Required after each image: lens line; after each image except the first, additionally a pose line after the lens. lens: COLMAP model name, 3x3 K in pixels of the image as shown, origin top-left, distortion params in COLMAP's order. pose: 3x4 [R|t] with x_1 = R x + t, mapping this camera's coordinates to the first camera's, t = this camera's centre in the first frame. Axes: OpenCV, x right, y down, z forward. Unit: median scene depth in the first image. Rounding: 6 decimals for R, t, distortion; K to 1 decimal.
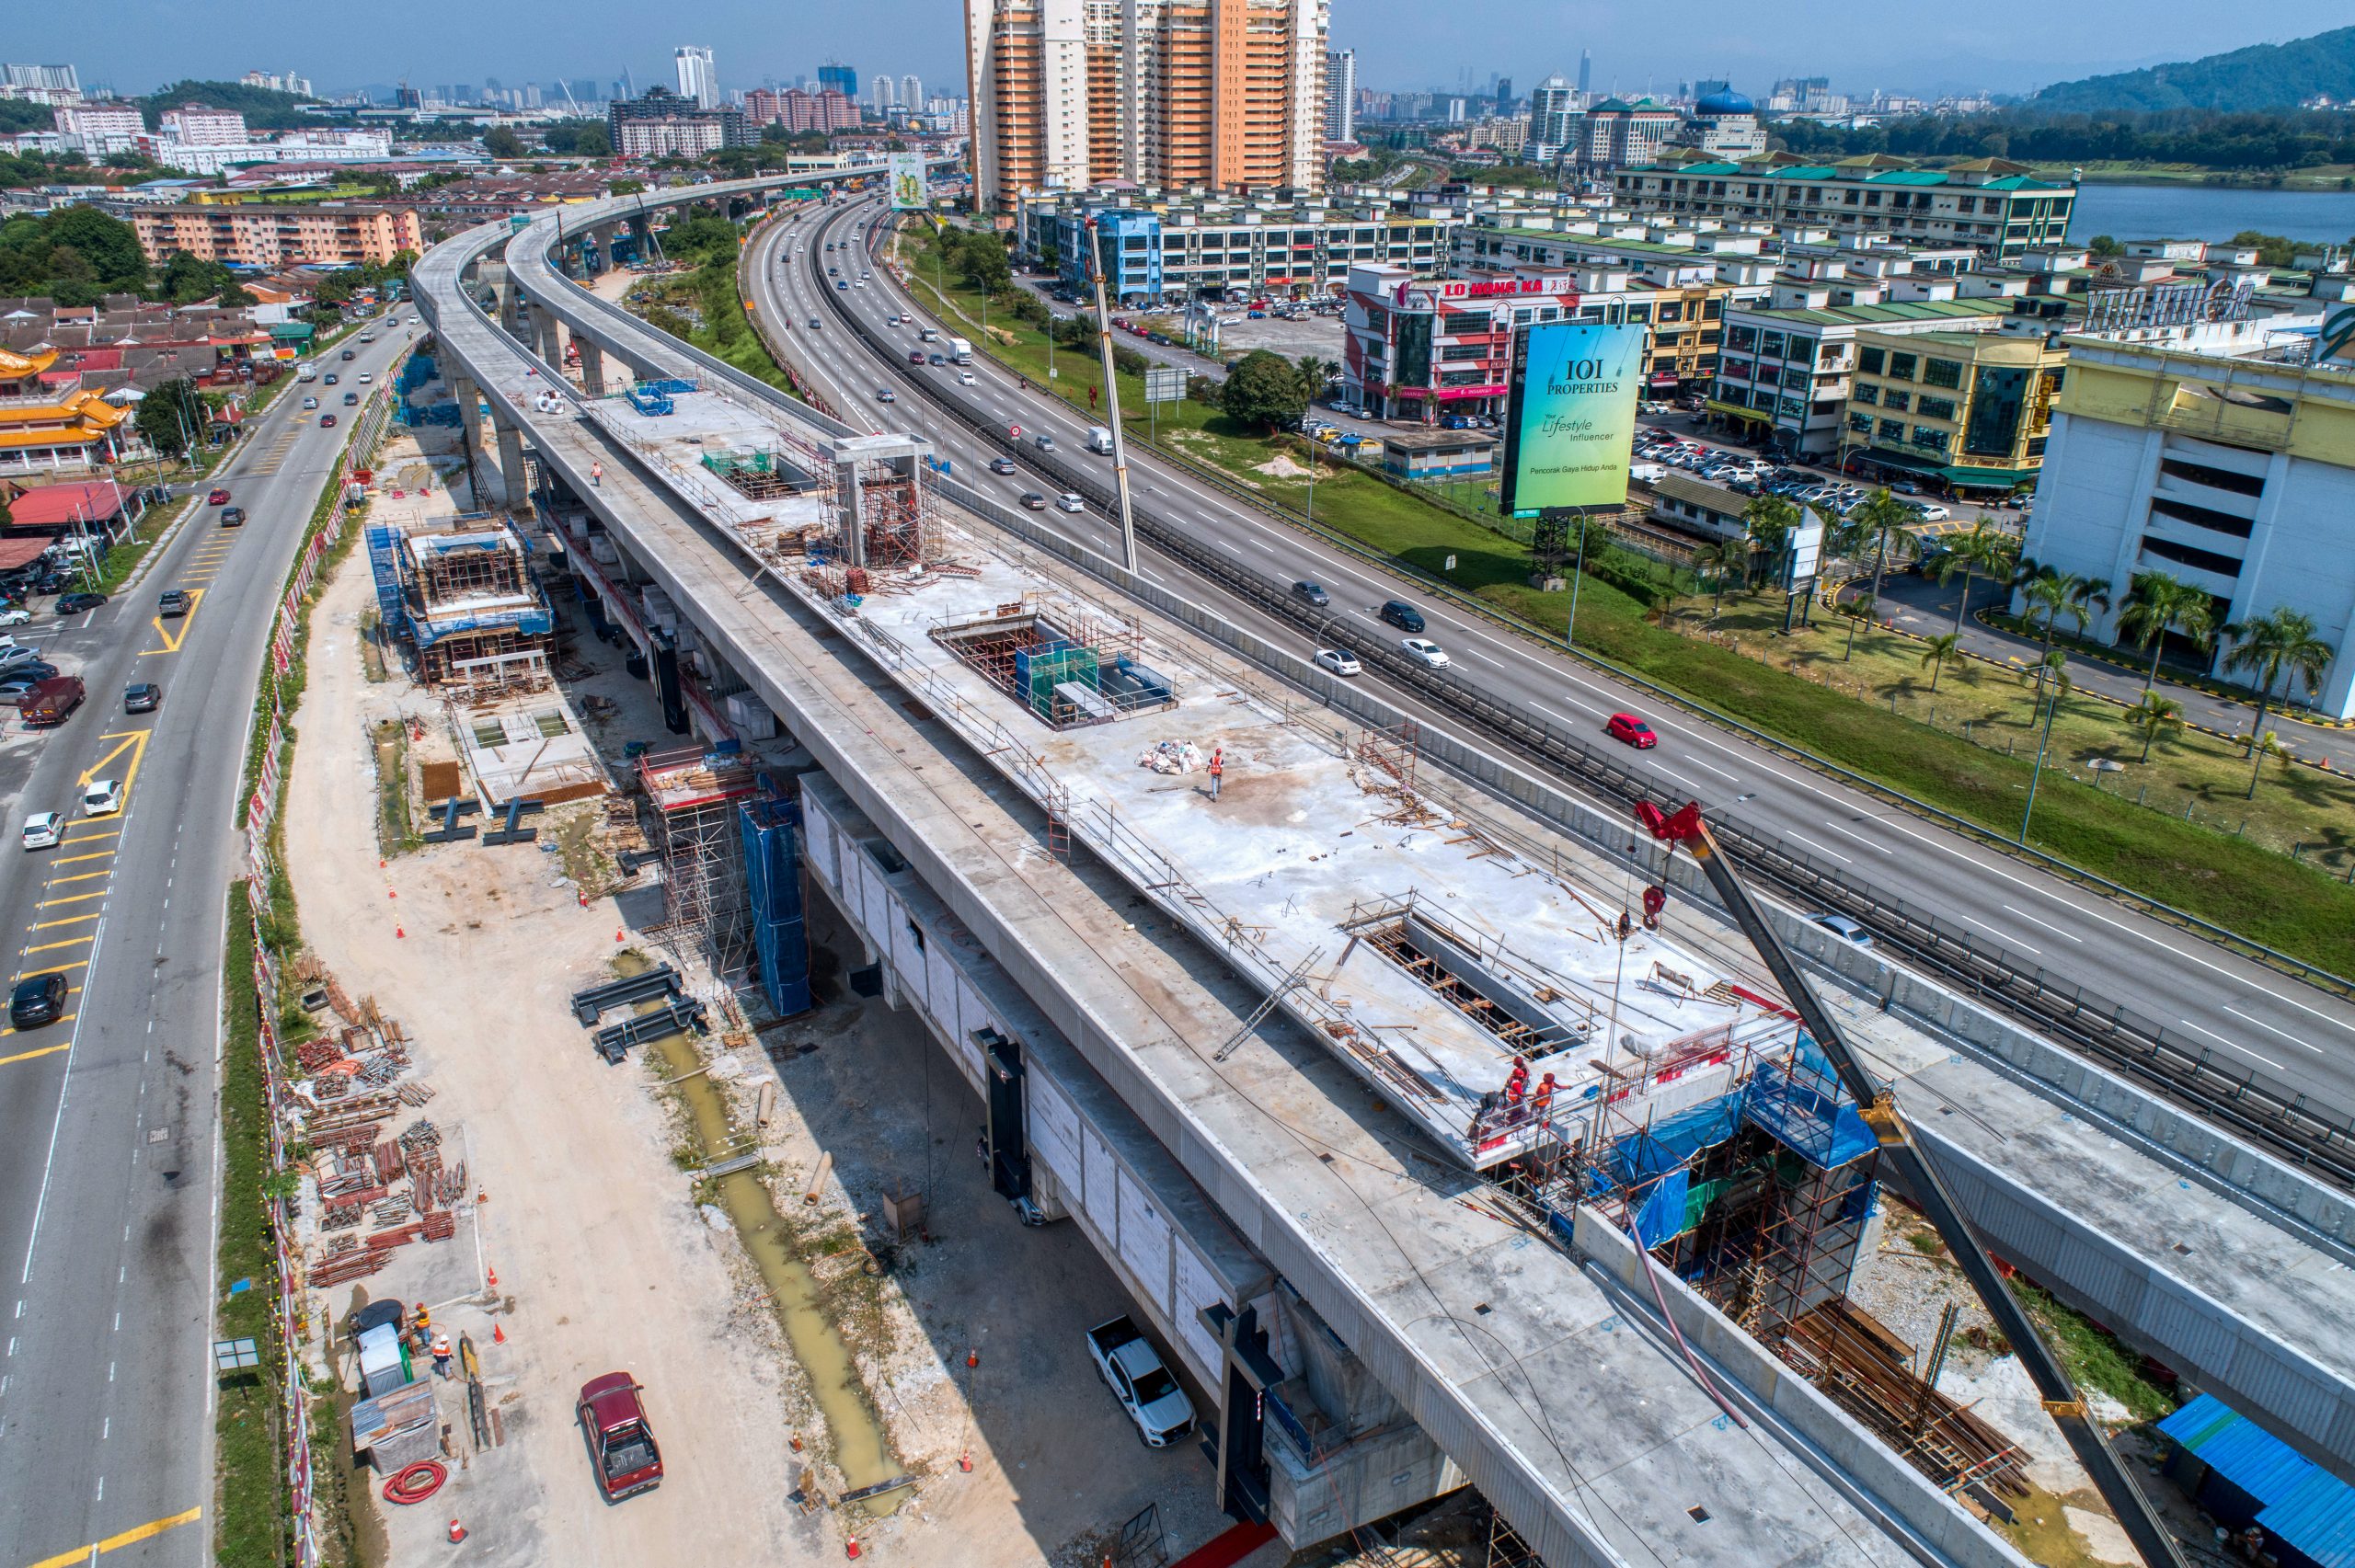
lens RADIAL K [[1573.8, 0, 1172.8], [0, 1573.8, 782.0], [0, 0, 1]] dist [-0.006403, 0.001108]
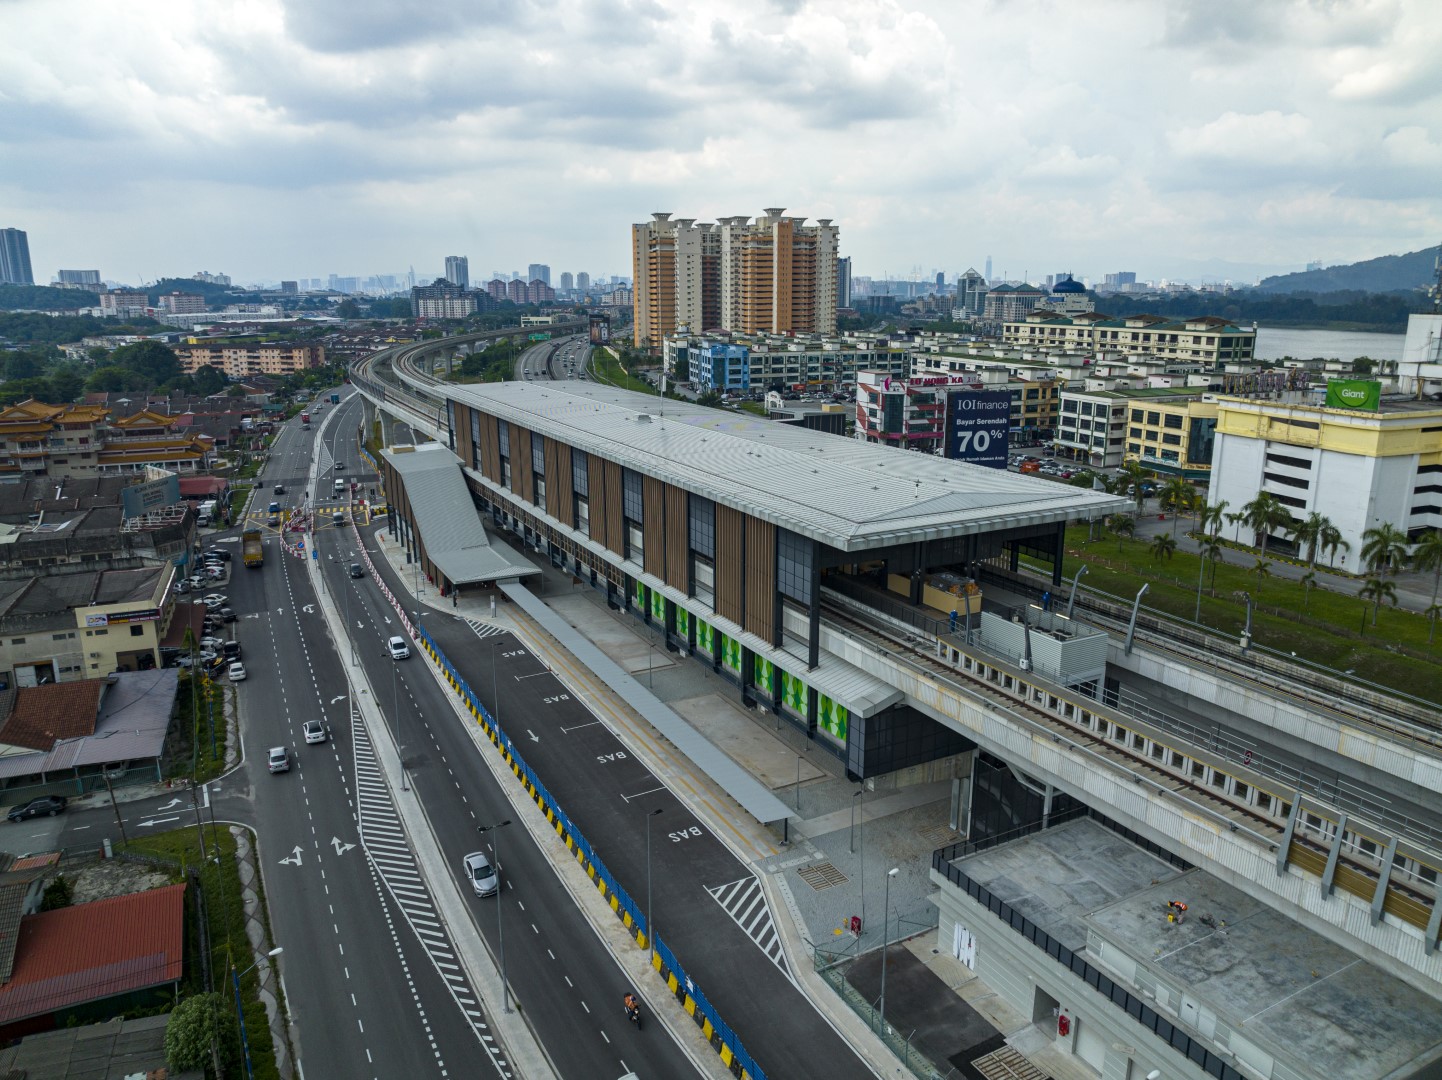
lens RADIAL K [[1016.7, 0, 719.0], [0, 1016.7, 529.4], [0, 0, 1]] dist [-0.027986, -0.015522]
pose [[0.999837, 0.001794, -0.017962, -0.019974], [-0.004862, 0.985044, -0.172236, 0.042748], [0.017384, 0.172296, 0.984892, -0.100459]]
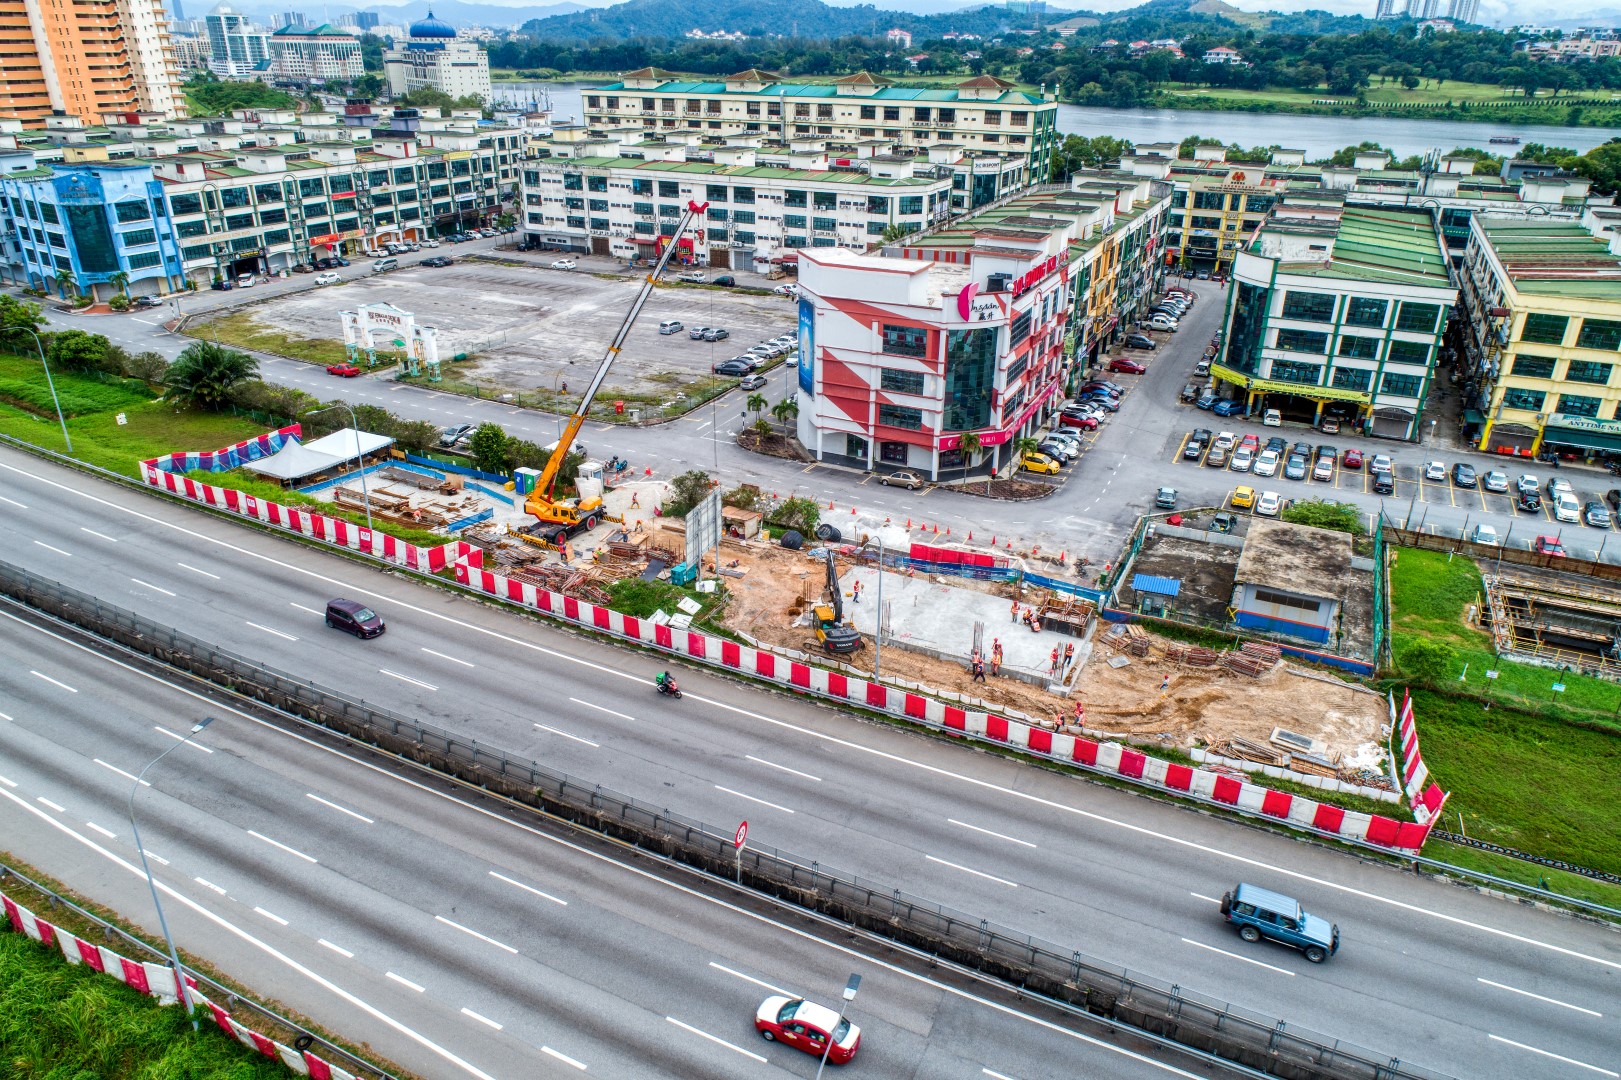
lens RADIAL K [[1083.4, 0, 804.9], [0, 1083.4, 548.8], [0, 0, 1]] dist [-0.006403, 0.001108]
pose [[0.749640, -0.273551, 0.602670, -0.128436], [0.250377, 0.960127, 0.124366, -0.178523], [-0.612660, 0.057665, 0.788240, 0.433776]]
